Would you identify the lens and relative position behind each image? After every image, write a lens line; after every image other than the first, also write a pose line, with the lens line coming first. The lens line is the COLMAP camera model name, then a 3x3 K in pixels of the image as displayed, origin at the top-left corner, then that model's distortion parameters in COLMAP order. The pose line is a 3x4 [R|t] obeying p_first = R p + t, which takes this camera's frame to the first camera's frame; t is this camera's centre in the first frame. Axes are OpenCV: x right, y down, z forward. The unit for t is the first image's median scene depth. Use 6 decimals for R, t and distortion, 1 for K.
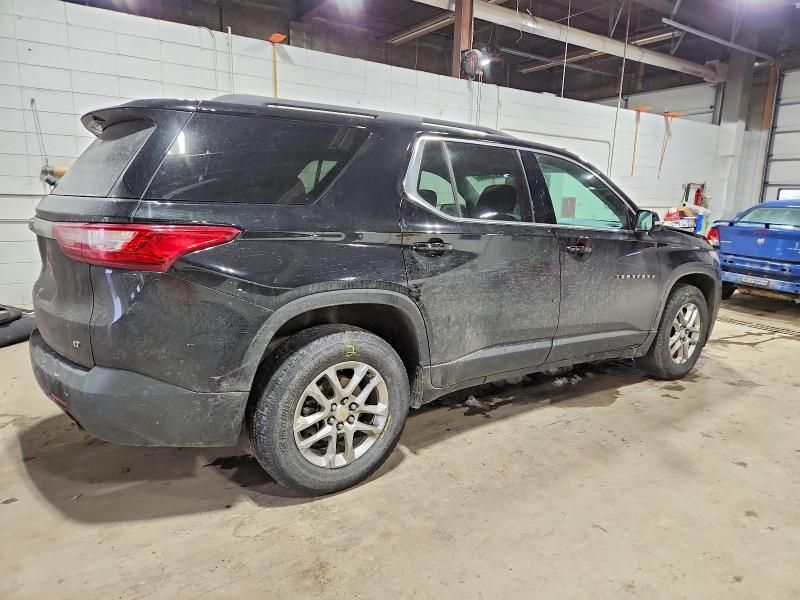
lens RADIAL K [[537.7, 0, 400.0], [0, 537.7, 300.0], [0, 0, 1]] dist [0.071057, -0.057357]
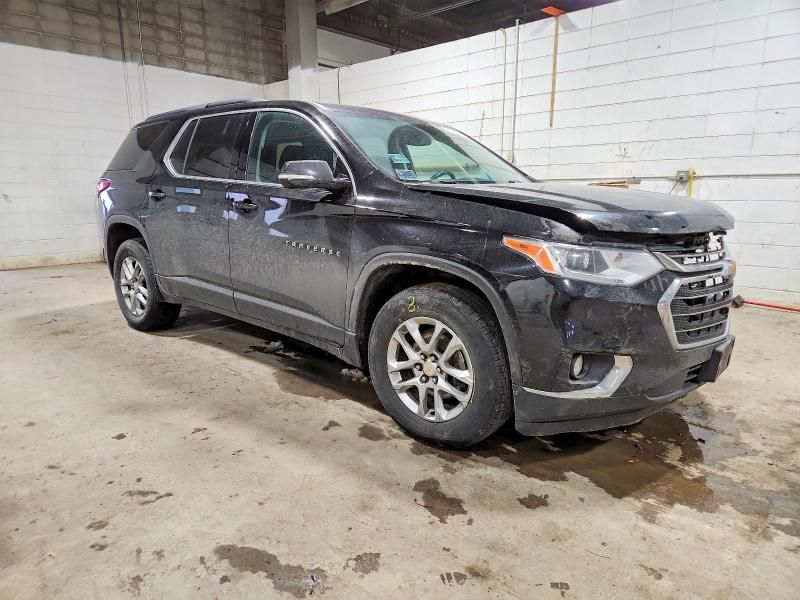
lens RADIAL K [[537.7, 0, 400.0], [0, 537.7, 300.0], [0, 0, 1]] dist [0.071057, -0.057357]
pose [[0.209170, 0.170292, -0.962938, 1.246682], [-0.176672, 0.975097, 0.134065, -0.098386], [0.961787, 0.142081, 0.234047, 0.968343]]
